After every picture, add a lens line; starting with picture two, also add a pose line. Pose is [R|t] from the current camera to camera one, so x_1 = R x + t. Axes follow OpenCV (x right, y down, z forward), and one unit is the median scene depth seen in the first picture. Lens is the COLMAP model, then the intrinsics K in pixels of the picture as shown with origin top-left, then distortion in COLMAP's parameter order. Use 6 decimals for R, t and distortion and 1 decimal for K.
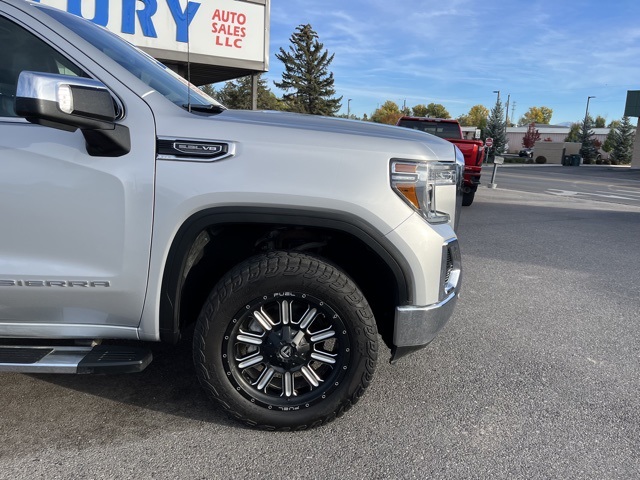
lens RADIAL K [[484.4, 0, 317.3], [0, 484.4, 234.9], [0, 0, 1]] dist [0.075477, -0.106724]
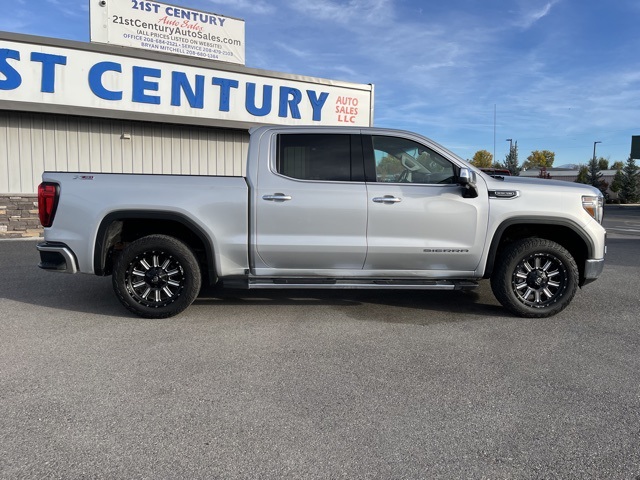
lens RADIAL K [[484.4, 0, 322.2], [0, 484.4, 233.6], [0, 0, 1]] dist [0.075477, -0.106724]
pose [[0.999669, -0.025413, -0.003943, -0.254887], [0.024906, 0.994893, -0.097810, 0.052585], [0.006409, 0.097679, 0.995197, -0.314473]]
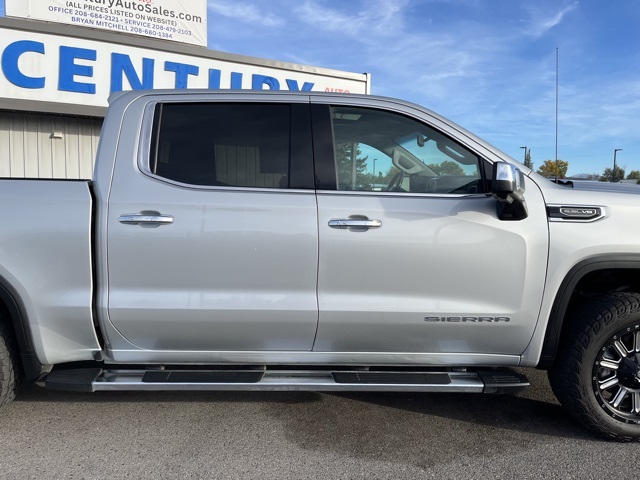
lens RADIAL K [[484.4, 0, 315.1], [0, 484.4, 235.1], [0, 0, 1]] dist [0.075477, -0.106724]
pose [[0.999056, -0.023874, -0.036281, -0.198318], [0.019507, 0.993026, -0.116272, 0.004695], [0.038804, 0.115454, 0.992555, -0.069947]]
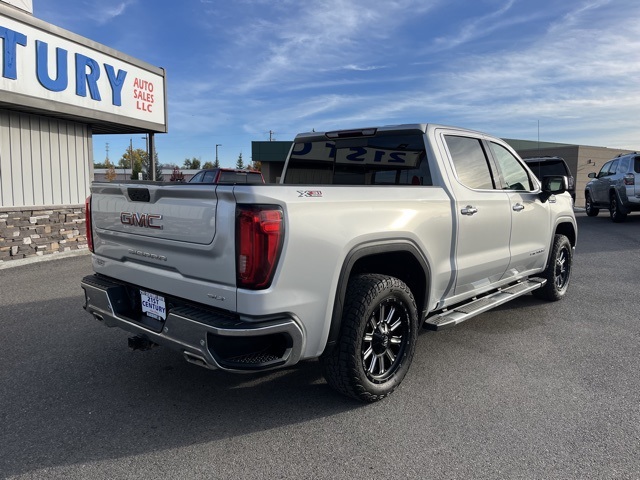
lens RADIAL K [[484.4, 0, 314.8], [0, 484.4, 239.3], [0, 0, 1]] dist [0.075477, -0.106724]
pose [[0.713865, -0.115283, 0.690729, -0.711588], [0.163883, 0.986468, -0.004731, -0.034027], [-0.680837, 0.116576, 0.723099, -0.018862]]
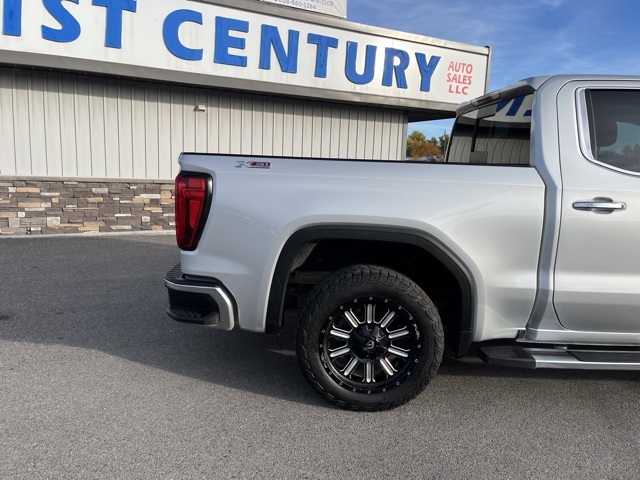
lens RADIAL K [[484.4, 0, 313.4], [0, 484.4, 238.3], [0, 0, 1]] dist [0.075477, -0.106724]
pose [[0.998702, -0.001180, -0.050917, -0.456623], [-0.001497, 0.998620, -0.052504, -0.004277], [0.050908, 0.052512, 0.997322, -0.091992]]
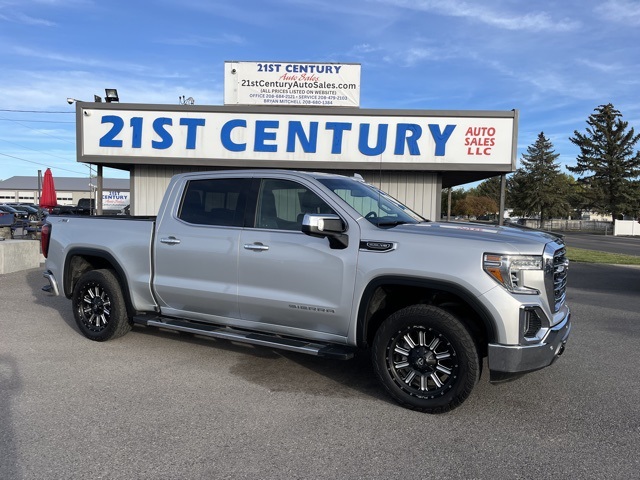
lens RADIAL K [[484.4, 0, 319.2], [0, 484.4, 238.8], [0, 0, 1]] dist [0.075477, -0.106724]
pose [[0.843784, 0.004951, -0.536660, 0.133778], [-0.094057, 0.985845, -0.138789, 0.019978], [0.528377, 0.167585, 0.832306, -0.168707]]
